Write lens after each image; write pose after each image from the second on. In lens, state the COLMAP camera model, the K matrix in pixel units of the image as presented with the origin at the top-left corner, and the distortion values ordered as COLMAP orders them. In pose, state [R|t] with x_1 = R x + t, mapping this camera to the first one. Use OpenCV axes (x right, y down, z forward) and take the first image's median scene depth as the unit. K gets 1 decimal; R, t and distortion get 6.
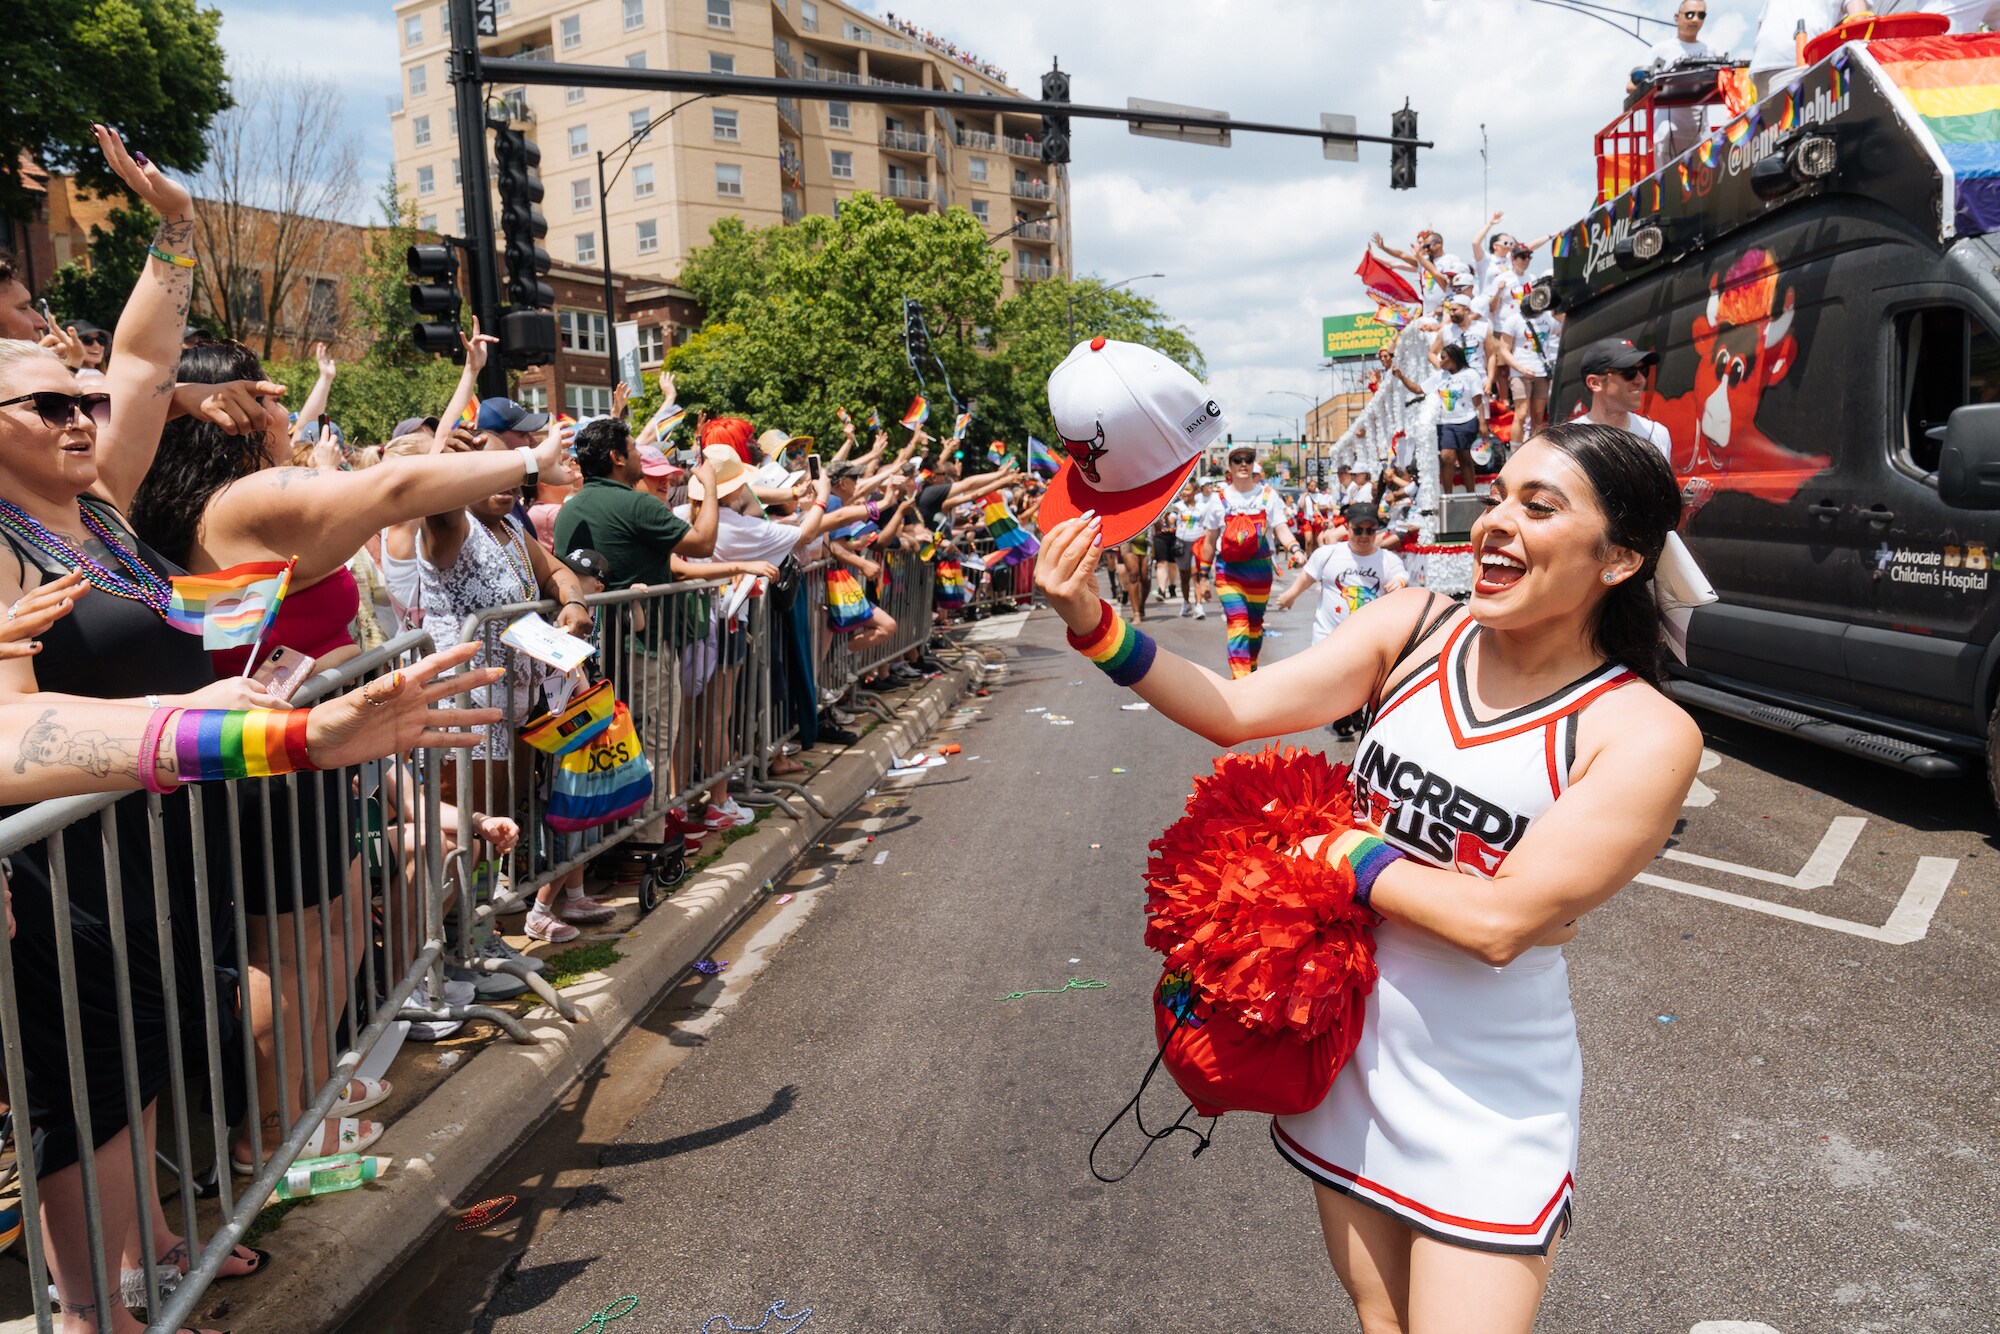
lens RADIAL K [[1373.8, 0, 1000.0], [0, 1373.8, 667.0], [0, 0, 1]] dist [-0.029091, 0.023103]
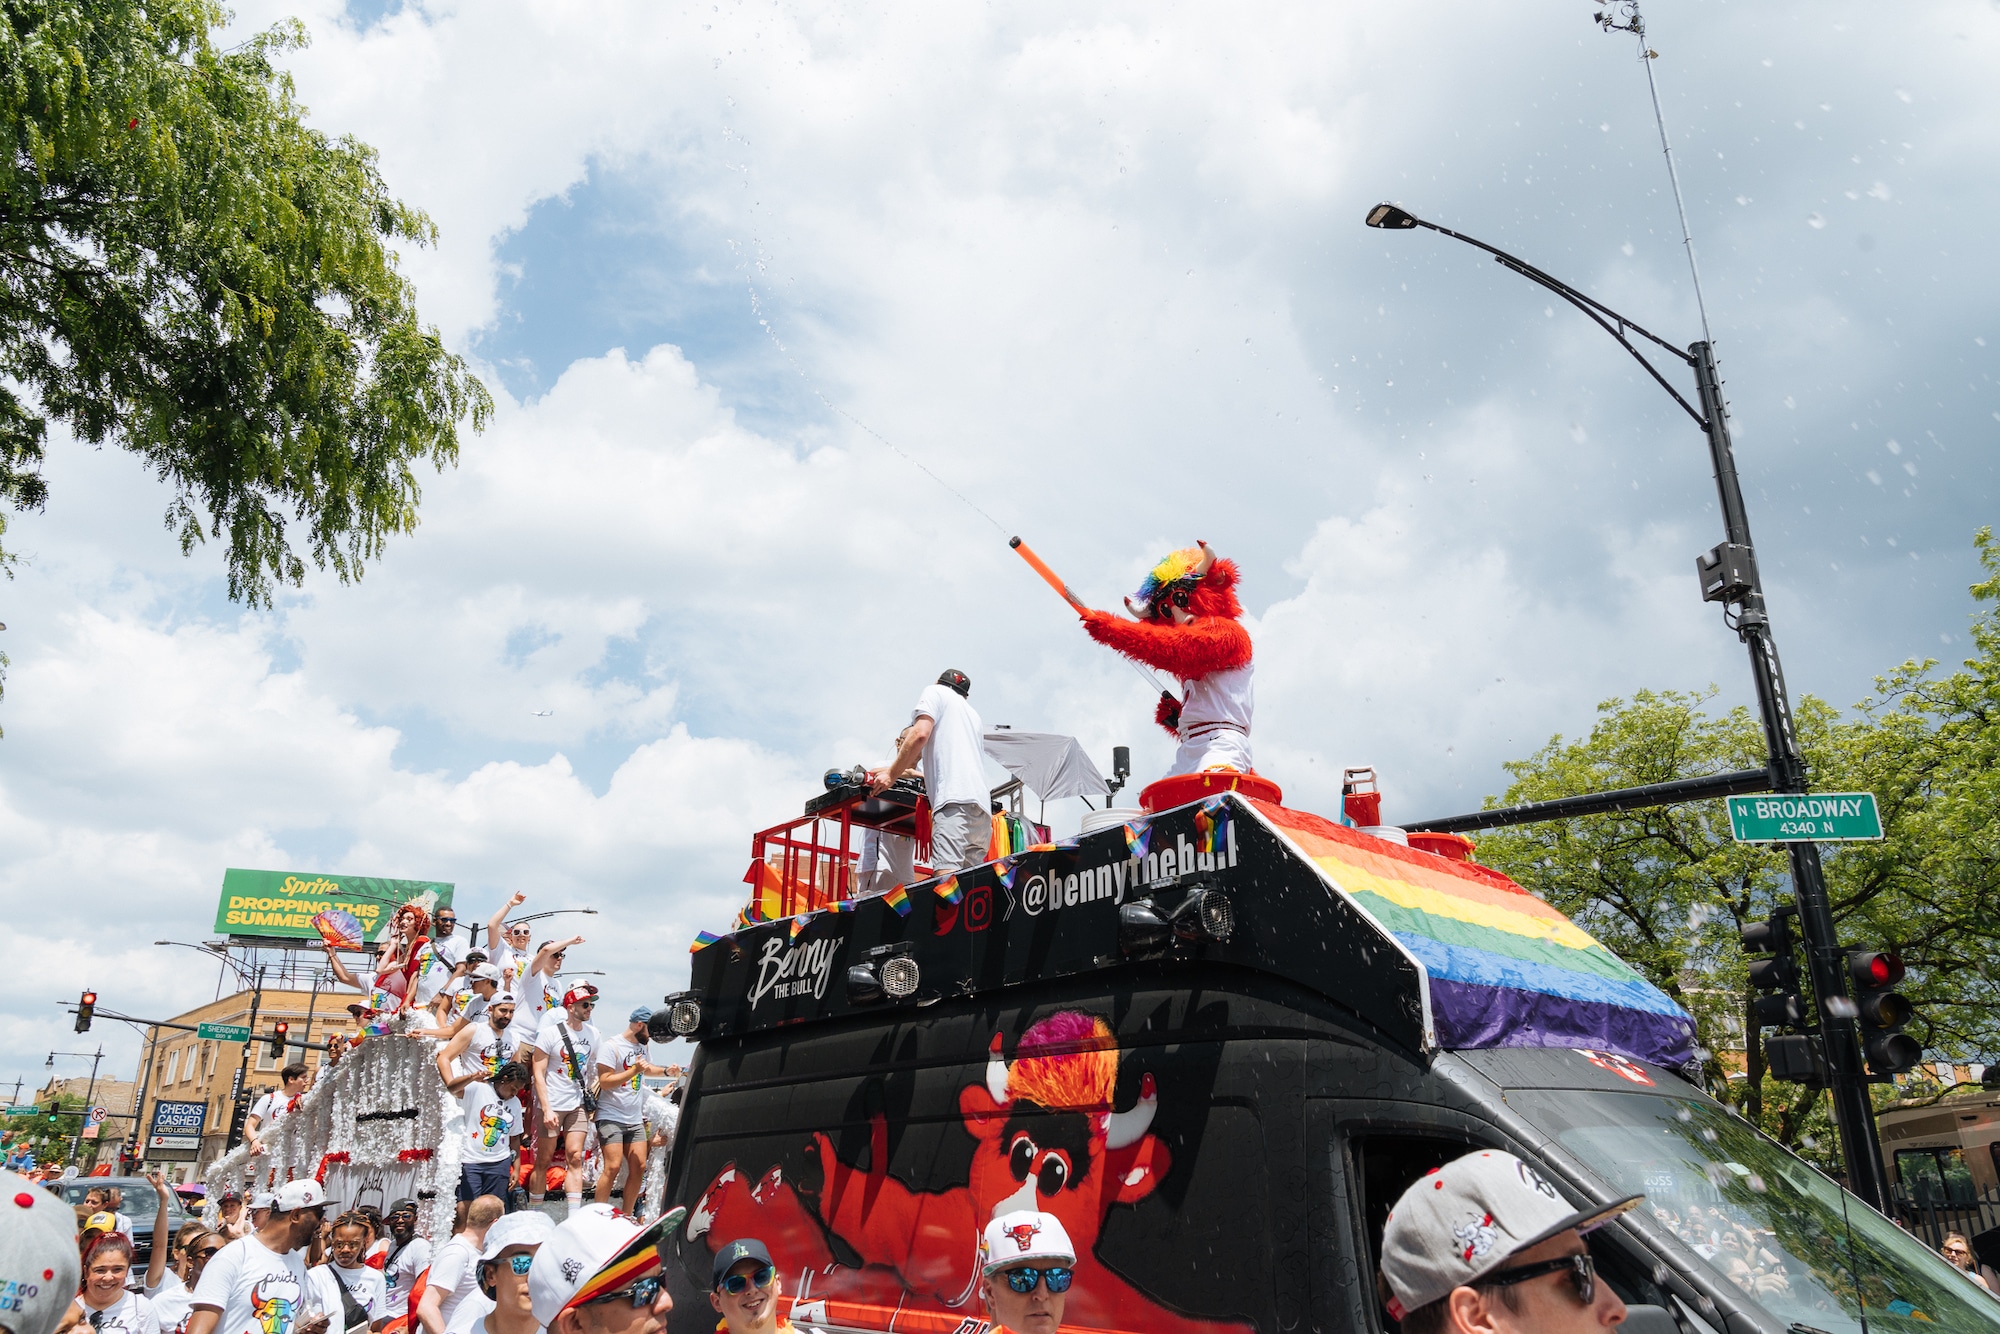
lens RADIAL K [[1373.8, 0, 1000.0], [0, 1373.8, 667.0], [0, 0, 1]] dist [-0.029091, 0.023103]
pose [[0.695751, 0.321353, 0.642389, -0.011529], [0.027660, 0.881689, -0.471020, -0.029091], [-0.717751, 0.345481, 0.604547, 0.126743]]
